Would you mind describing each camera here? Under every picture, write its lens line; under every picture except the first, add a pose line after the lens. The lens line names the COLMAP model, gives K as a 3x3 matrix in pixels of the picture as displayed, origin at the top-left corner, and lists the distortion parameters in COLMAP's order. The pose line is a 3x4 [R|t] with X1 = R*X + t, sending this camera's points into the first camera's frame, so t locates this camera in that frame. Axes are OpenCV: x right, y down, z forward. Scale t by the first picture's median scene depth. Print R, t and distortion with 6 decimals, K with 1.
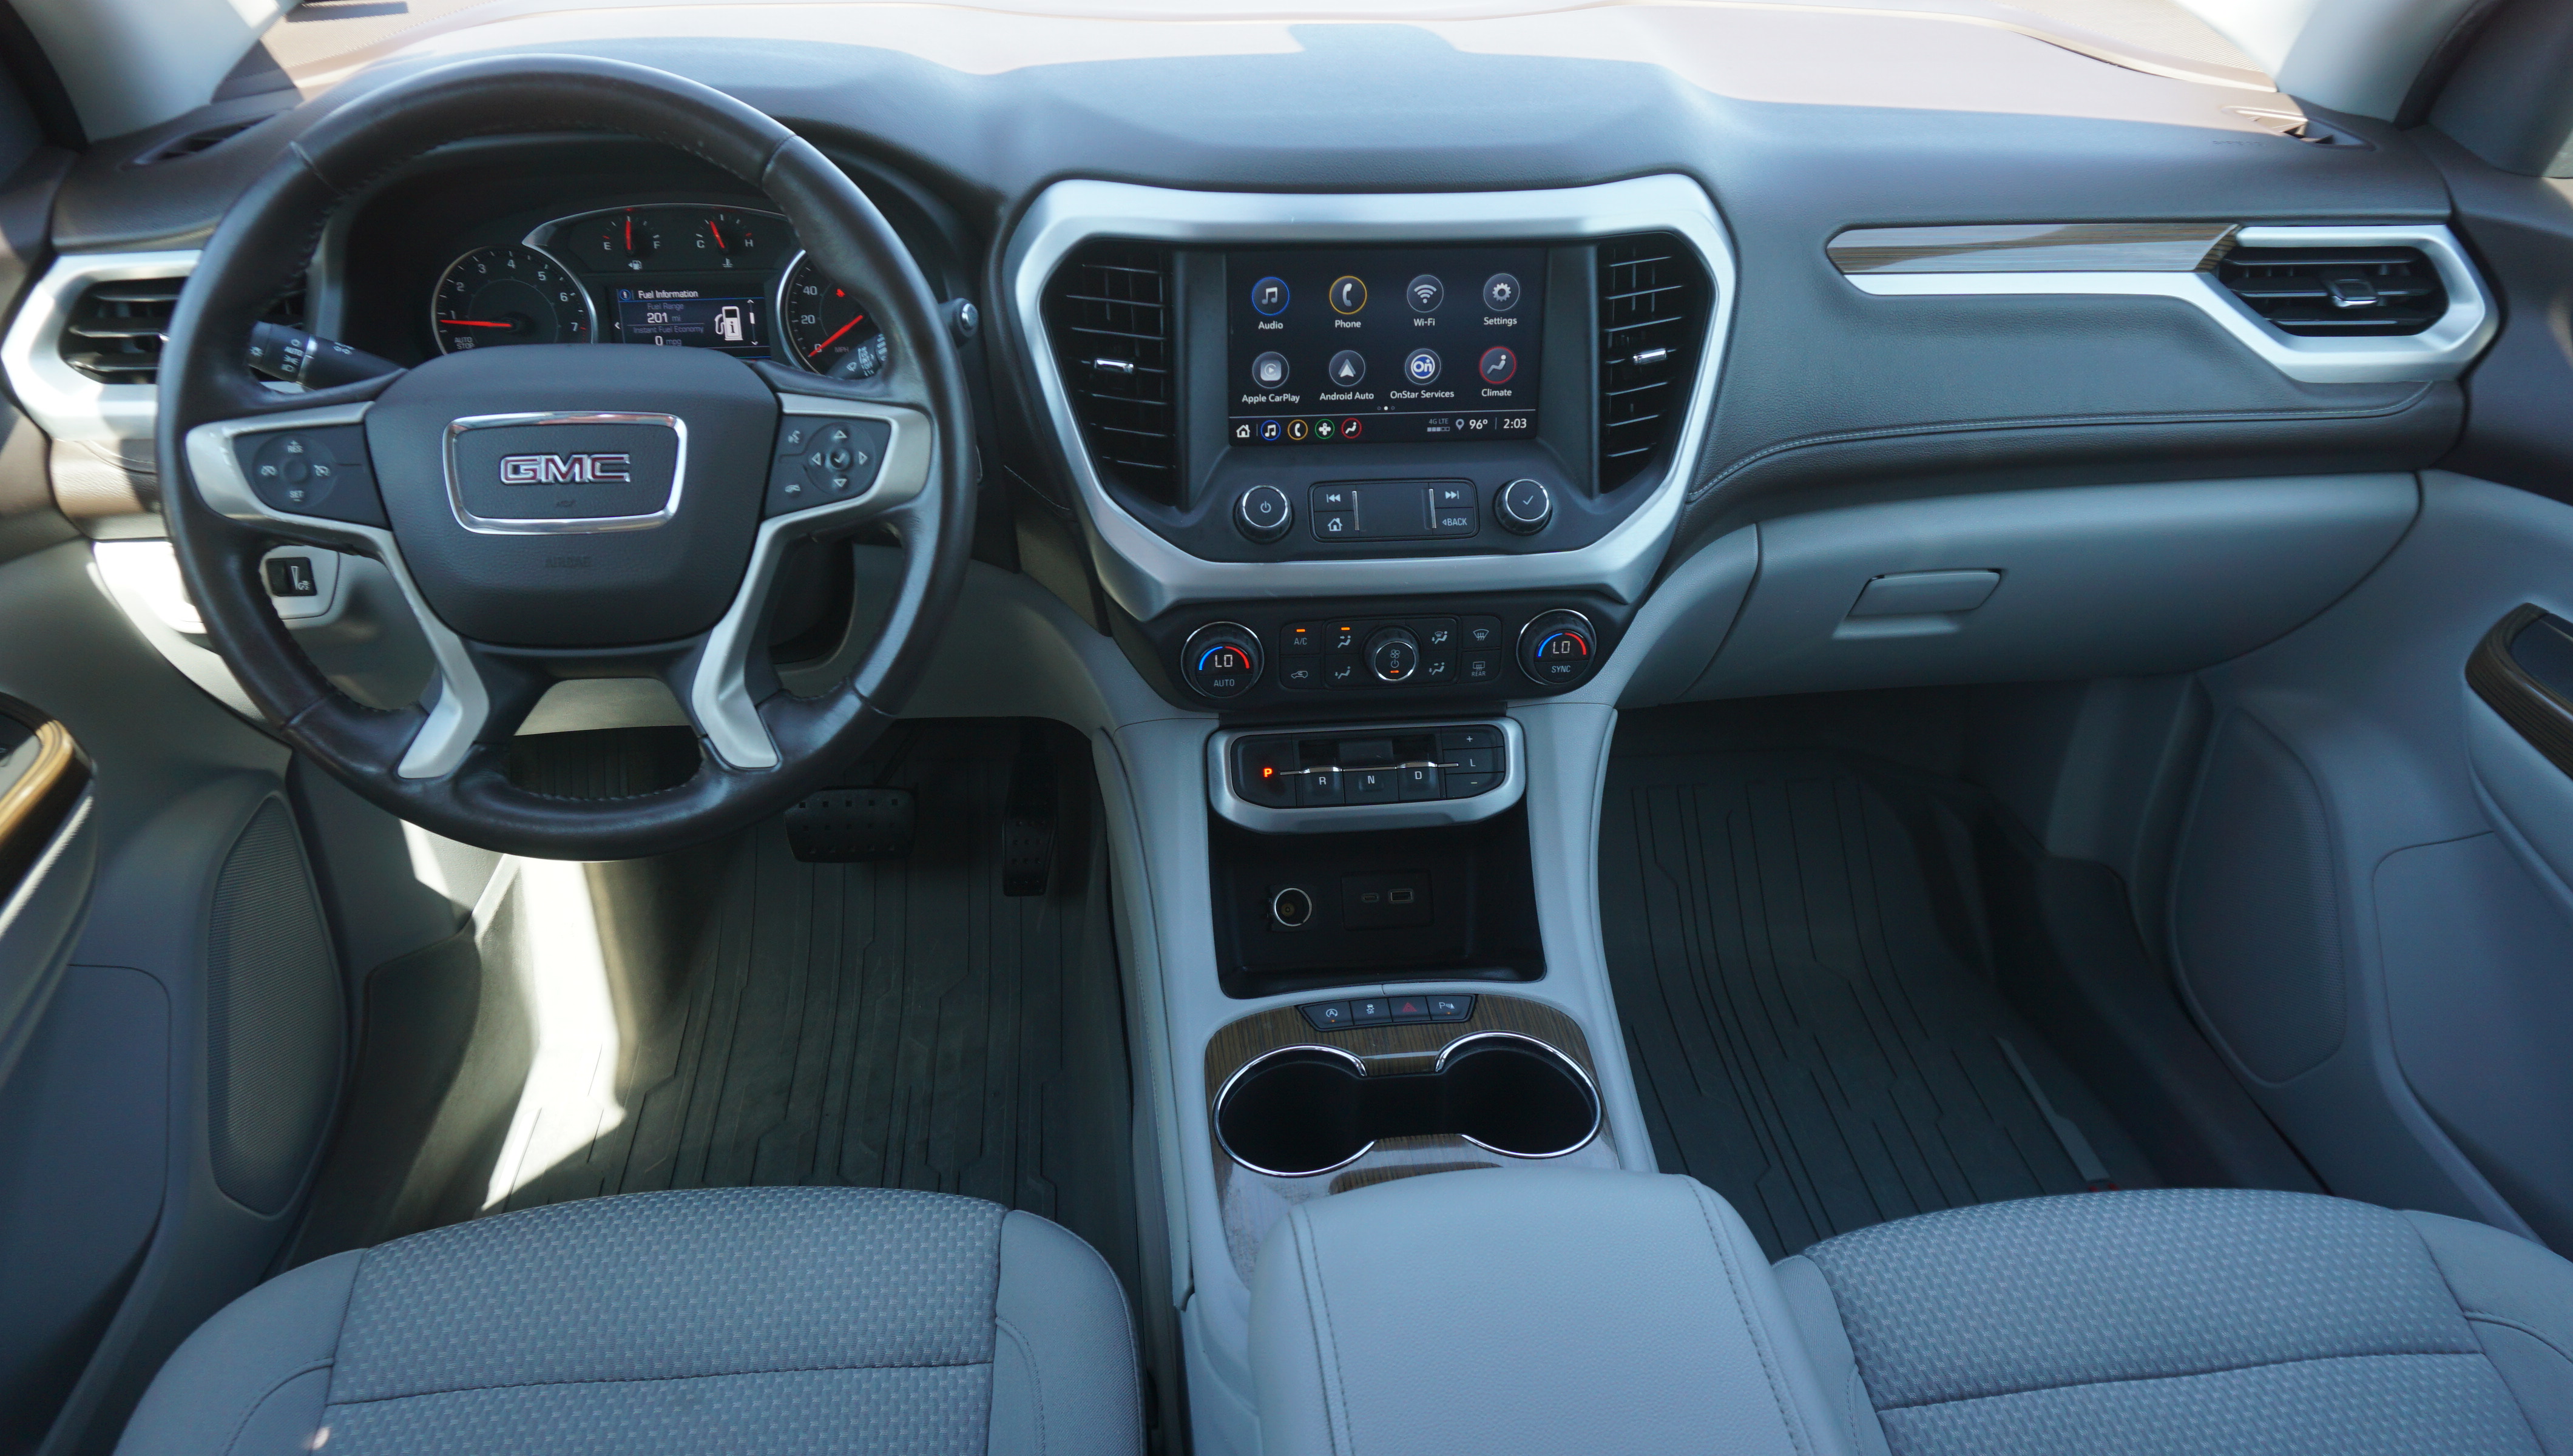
lens RADIAL K [[1730.3, 0, 1301.7], [0, 1730.3, 732.5], [0, 0, 1]] dist [-0.062760, 0.067647]
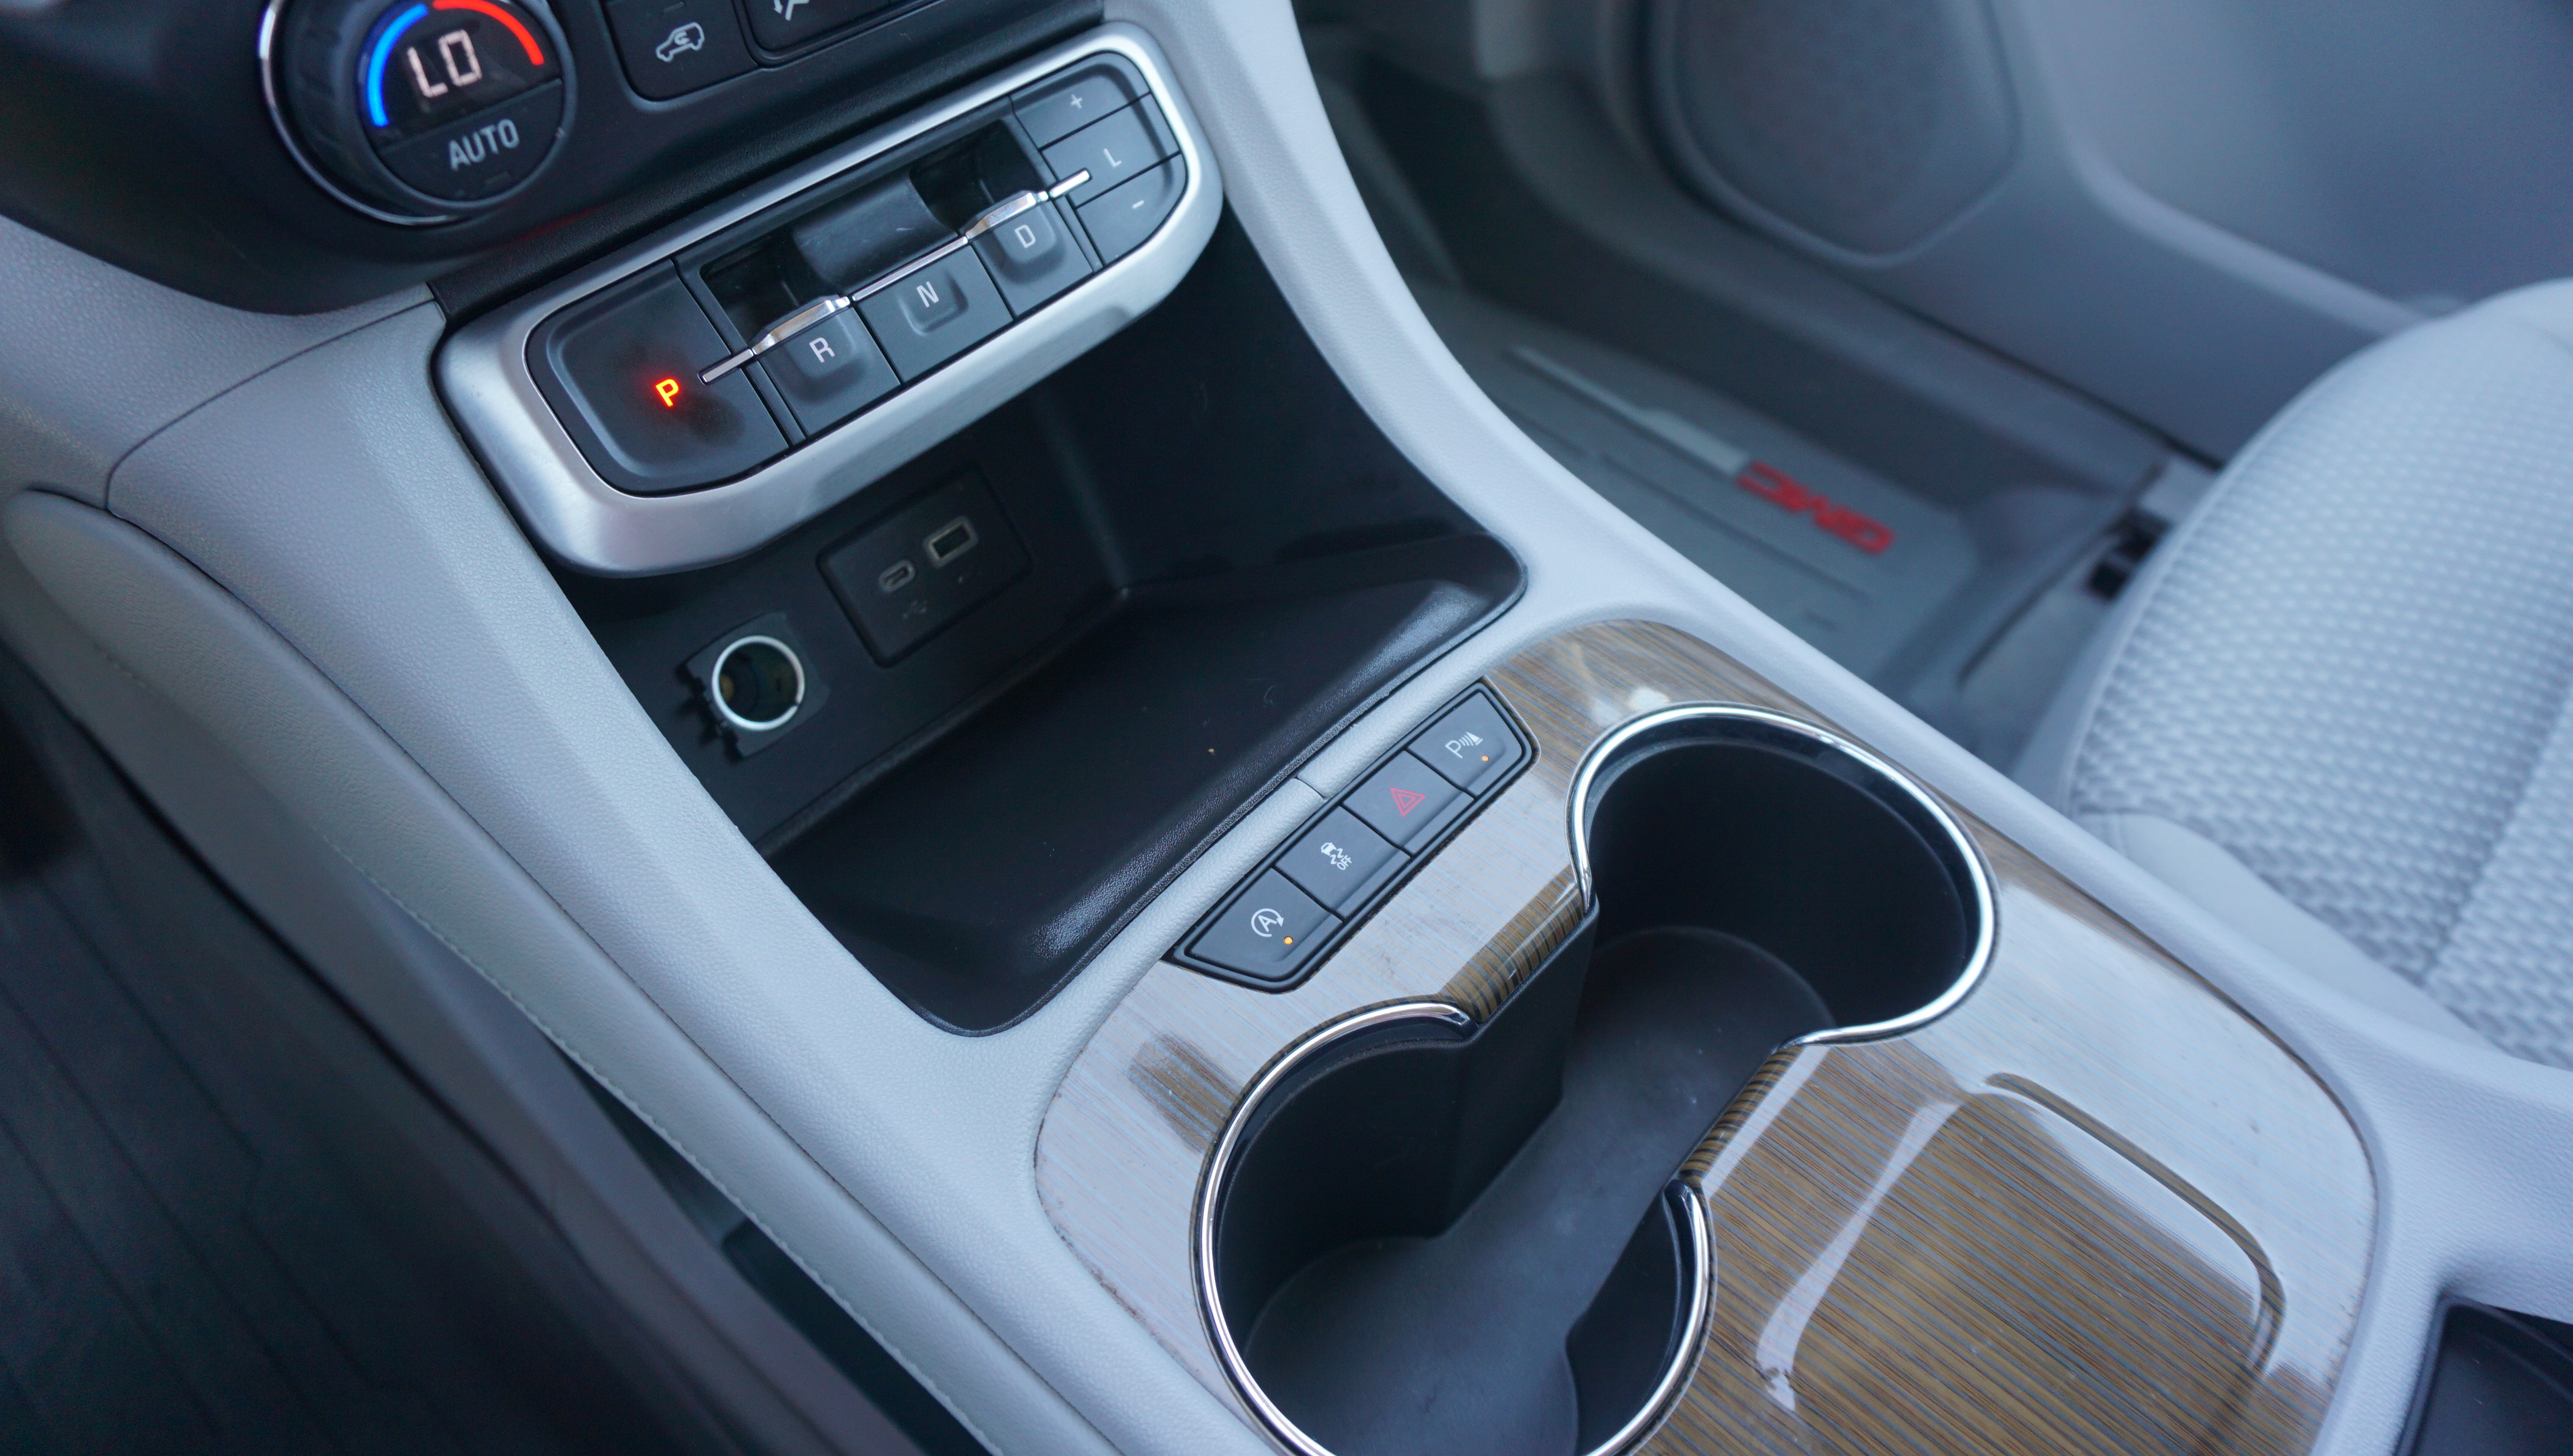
lens RADIAL K [[1714.7, 0, 1277.9], [0, 1714.7, 711.6], [0, 0, 1]] dist [-0.023886, 0.004316]
pose [[0.748274, -0.491480, 0.445571, -0.116181], [0.332448, 0.859045, 0.389256, -0.014074], [-0.574077, -0.143141, 0.806192, 0.692417]]
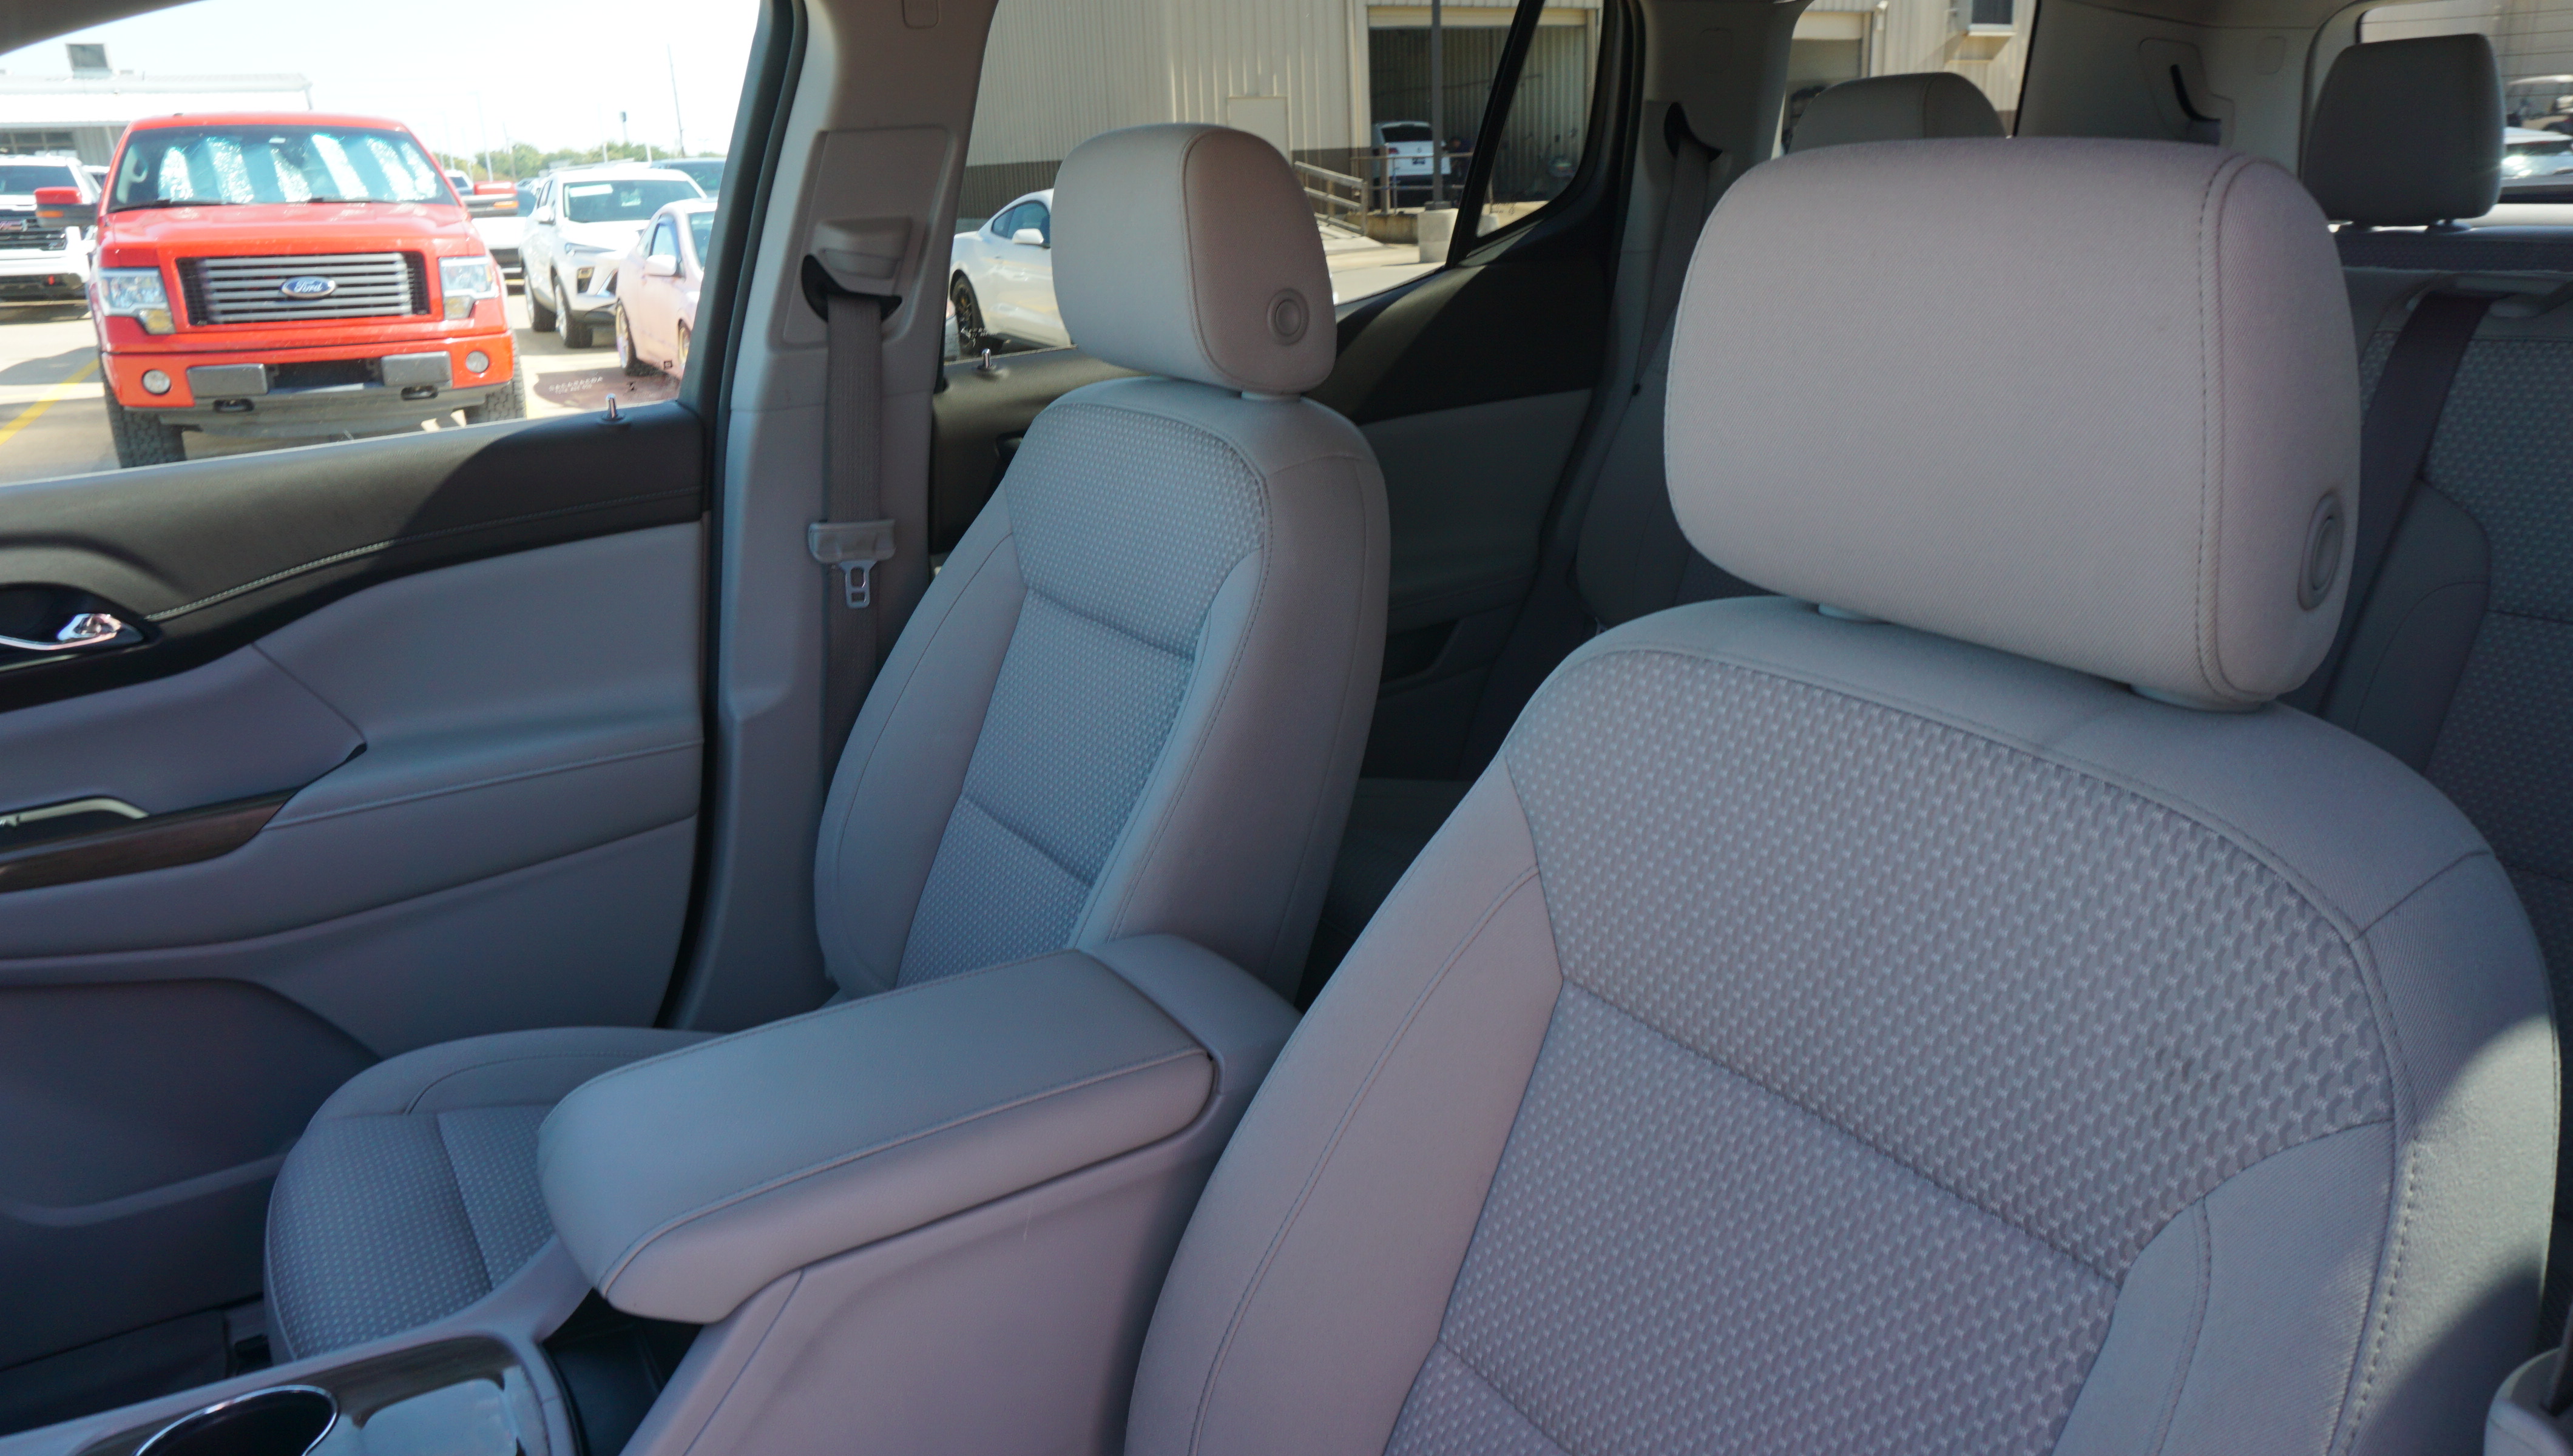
lens RADIAL K [[1733.2, 0, 1303.8], [0, 1733.2, 723.2], [0, 0, 1]] dist [-0.049741, 0.039569]
pose [[-0.437767, -0.280644, 0.854166, -0.757411], [0.491464, 0.720845, 0.488719, -0.224263], [-0.752877, 0.633736, -0.177635, 0.439391]]
